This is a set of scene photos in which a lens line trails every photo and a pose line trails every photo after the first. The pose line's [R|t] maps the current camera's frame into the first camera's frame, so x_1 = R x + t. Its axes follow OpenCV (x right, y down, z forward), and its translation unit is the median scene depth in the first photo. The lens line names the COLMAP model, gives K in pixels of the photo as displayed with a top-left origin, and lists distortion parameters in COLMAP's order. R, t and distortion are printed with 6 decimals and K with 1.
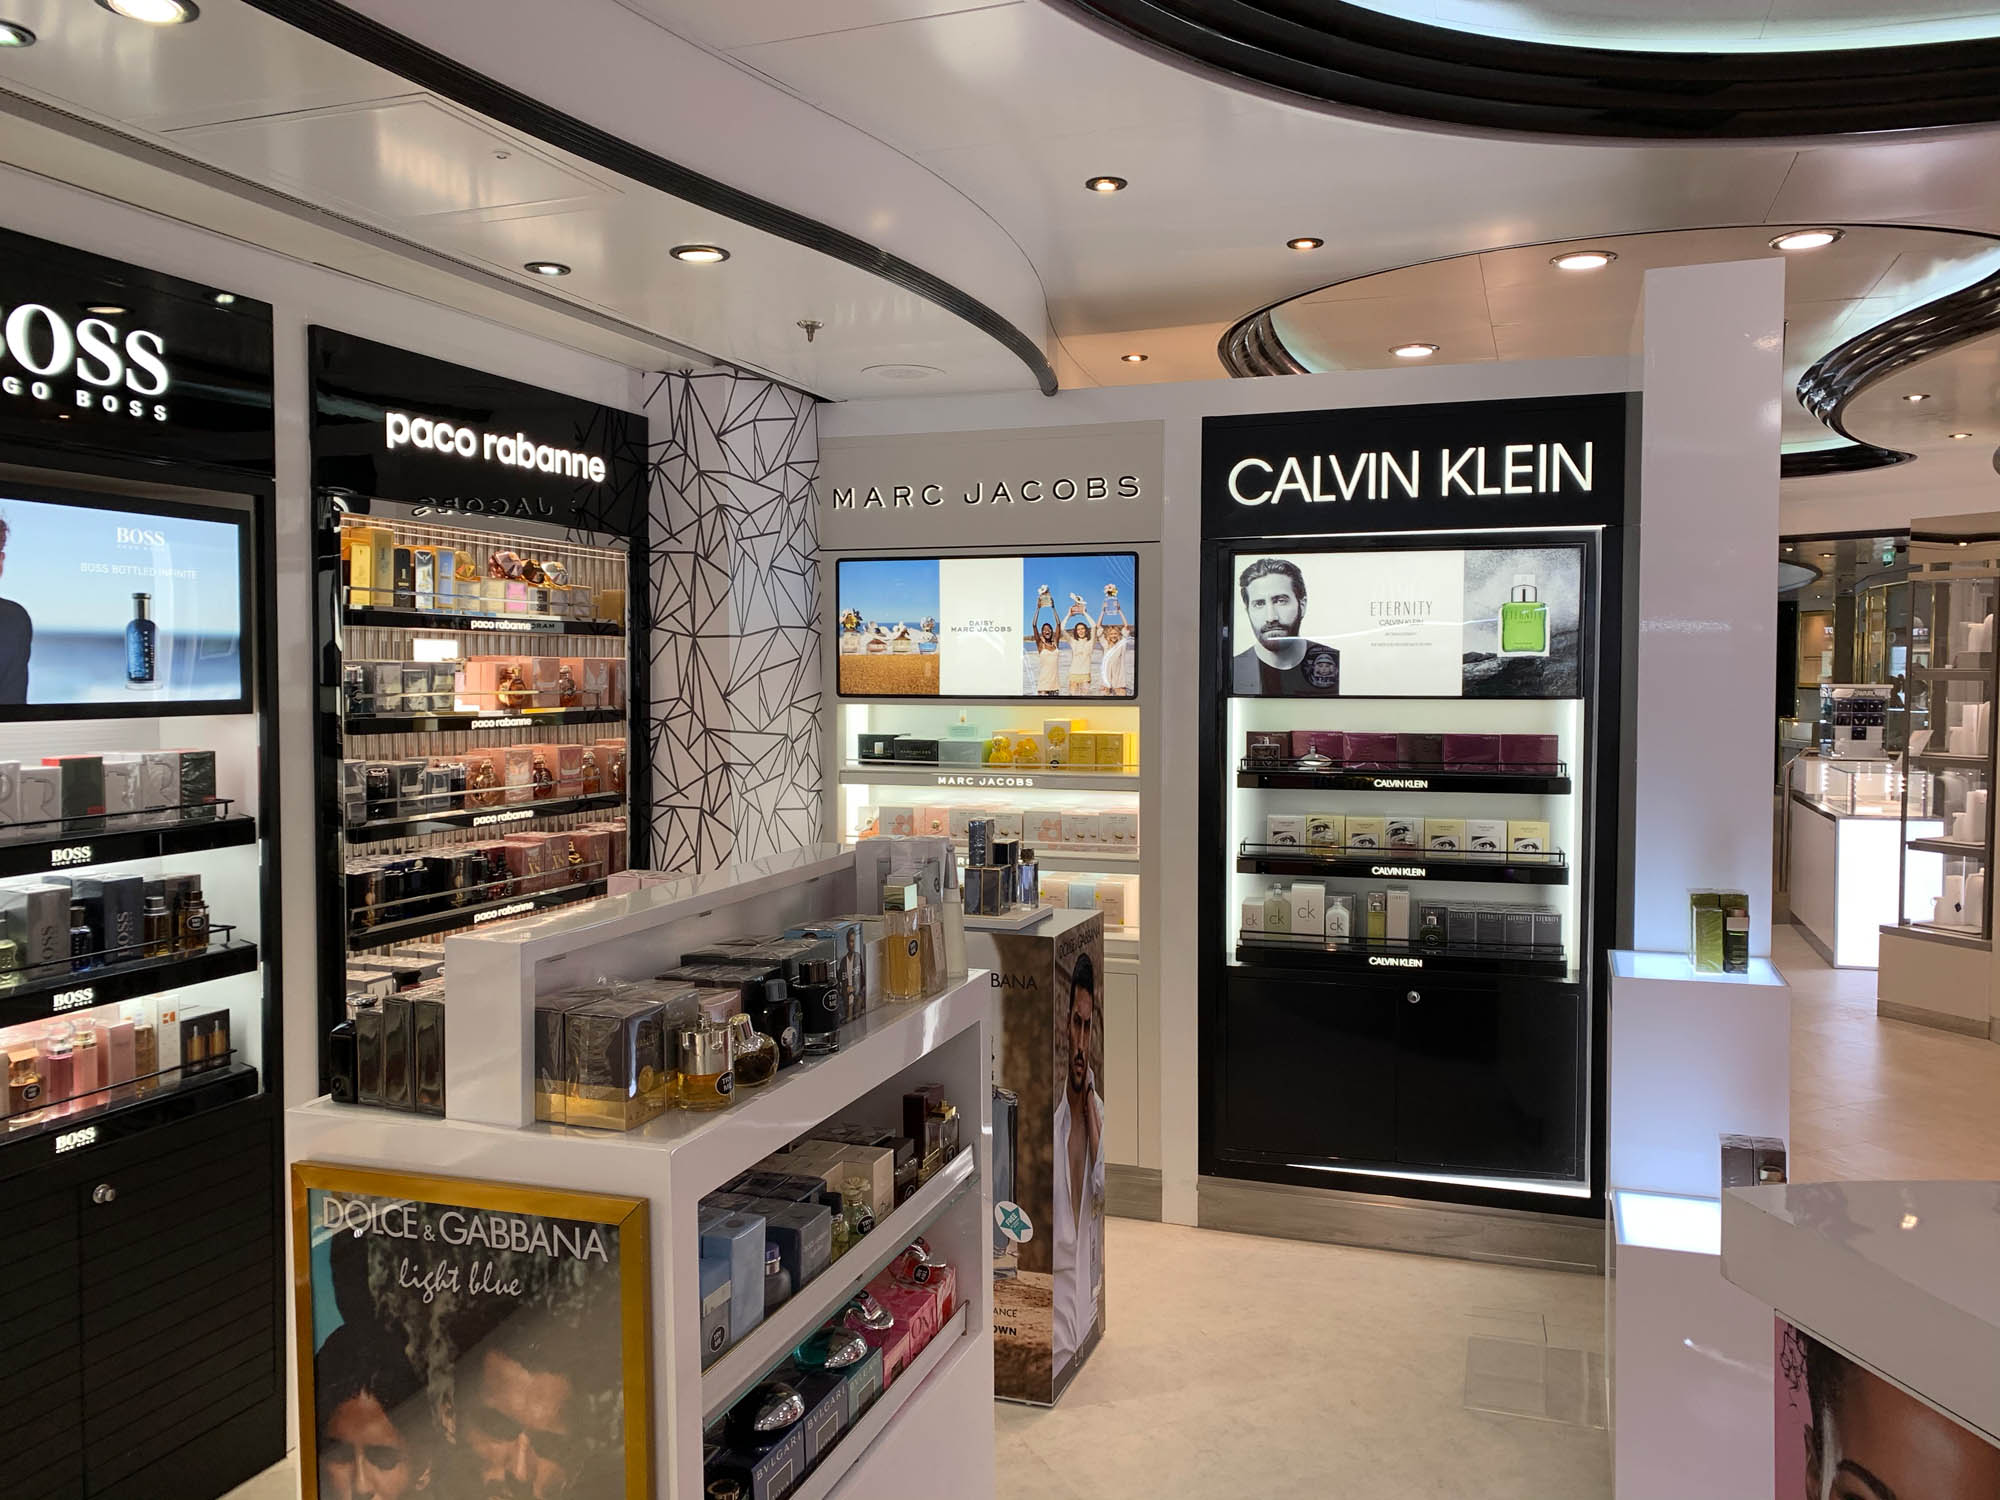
lens RADIAL K [[1517.3, 0, 1007.7], [0, 1517.3, 760.1], [0, 0, 1]] dist [0.008121, -0.010269]
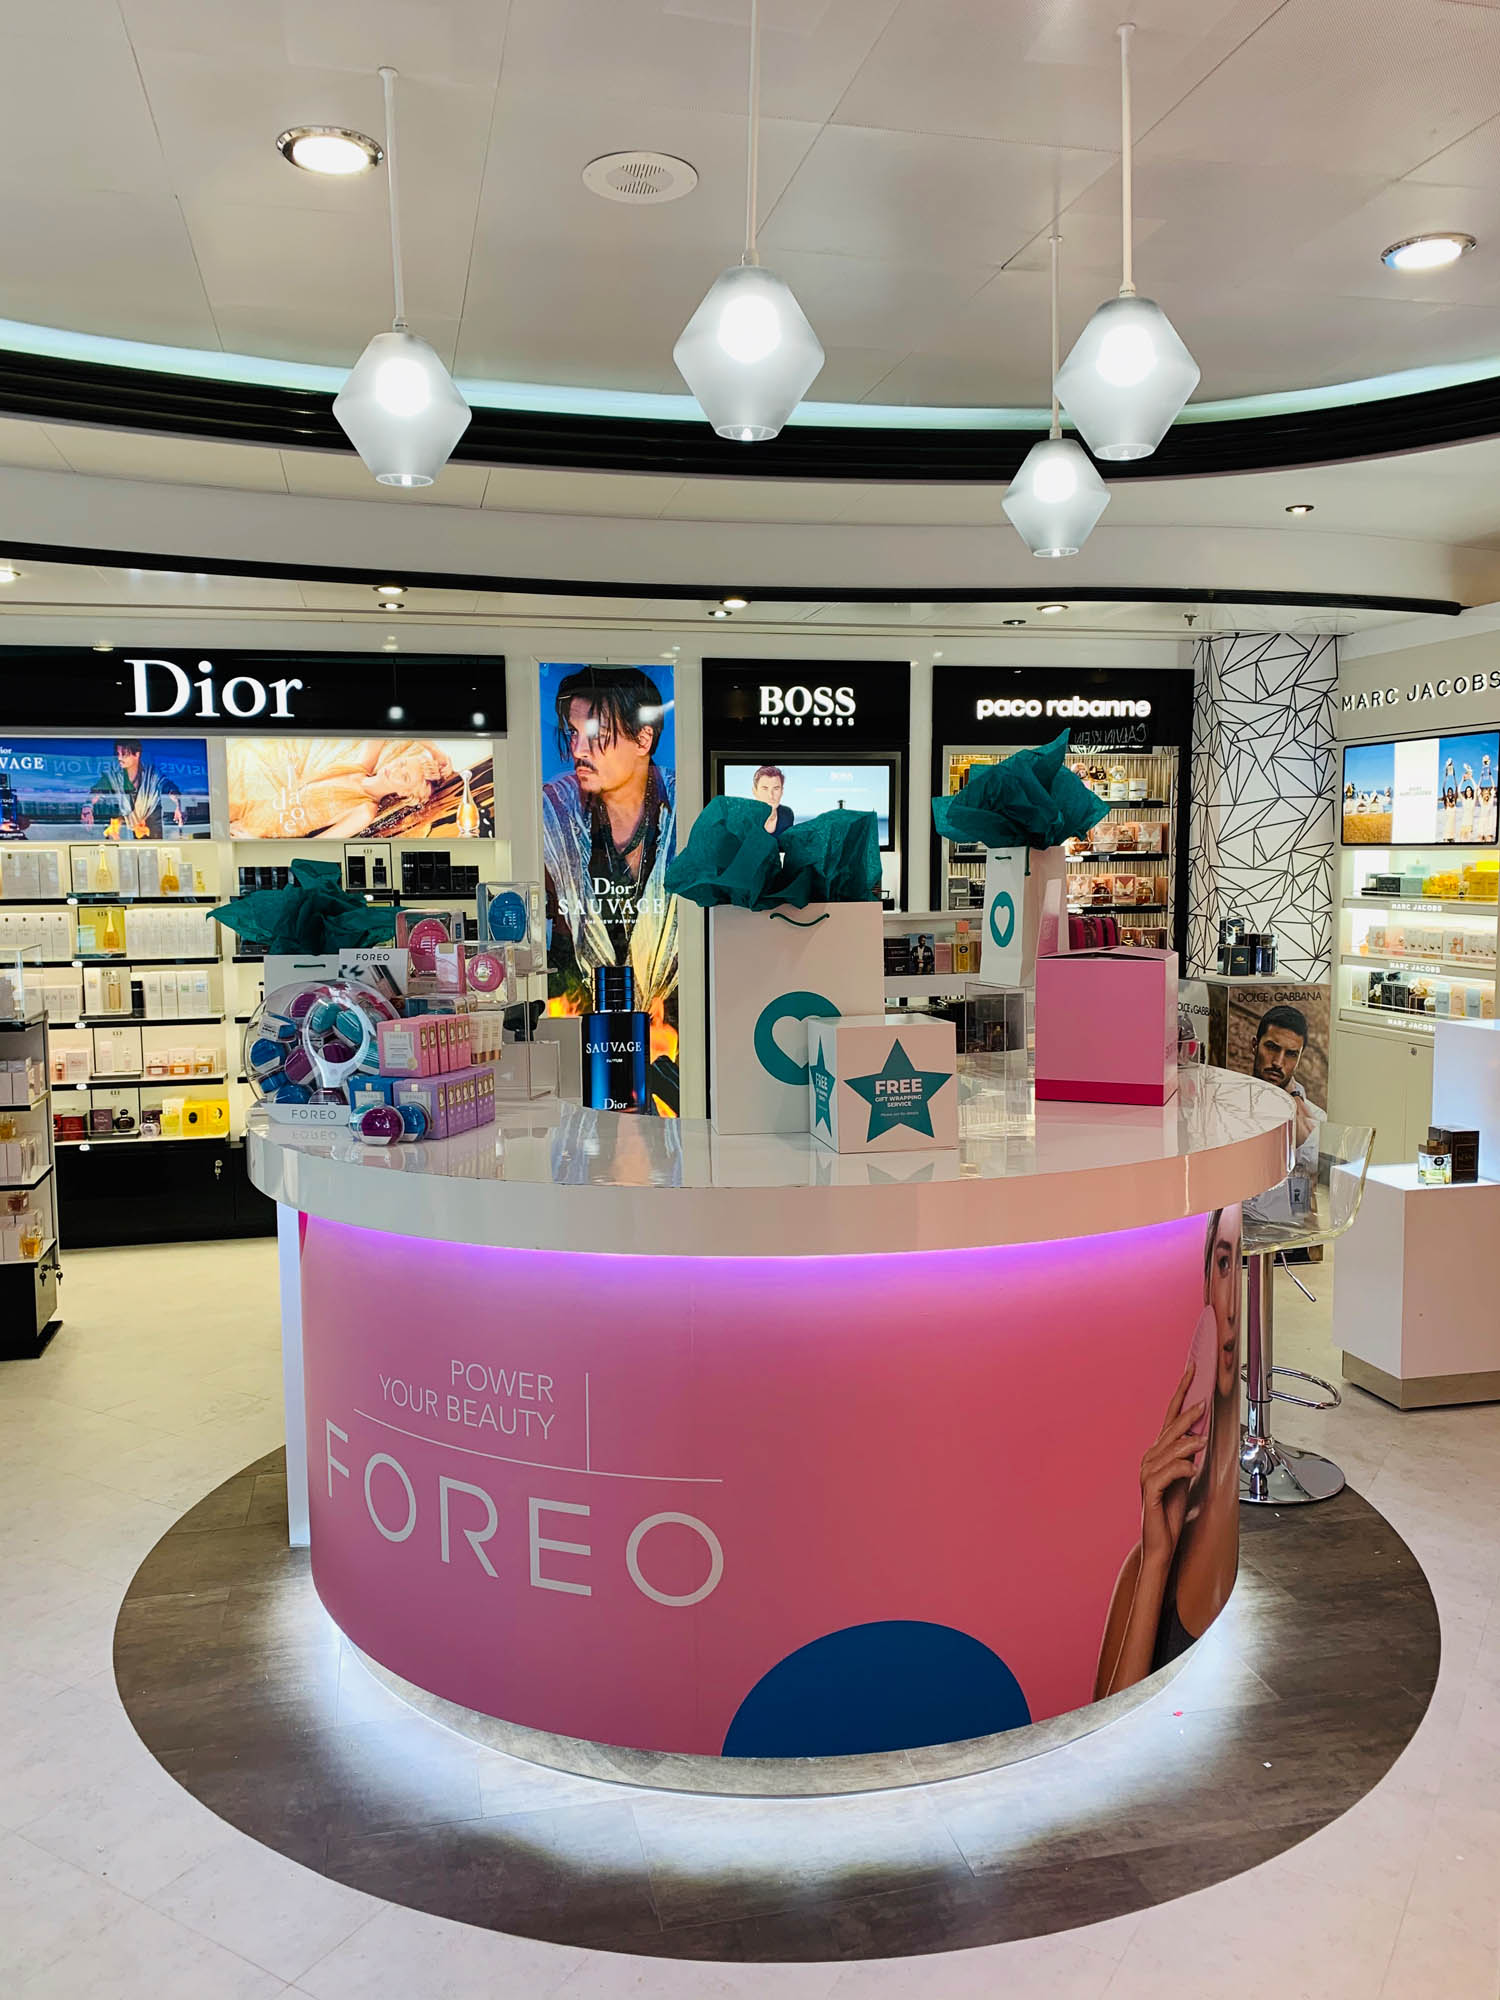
lens RADIAL K [[1537.4, 0, 745.7], [0, 1537.4, 994.3], [0, 0, 1]] dist [0.014375, 0.002592]
pose [[0.519637, 0.074623, -0.851122, 0.987702], [-0.038449, 0.997212, 0.063957, 0.031106], [0.853521, -0.000510, 0.521058, -0.260680]]
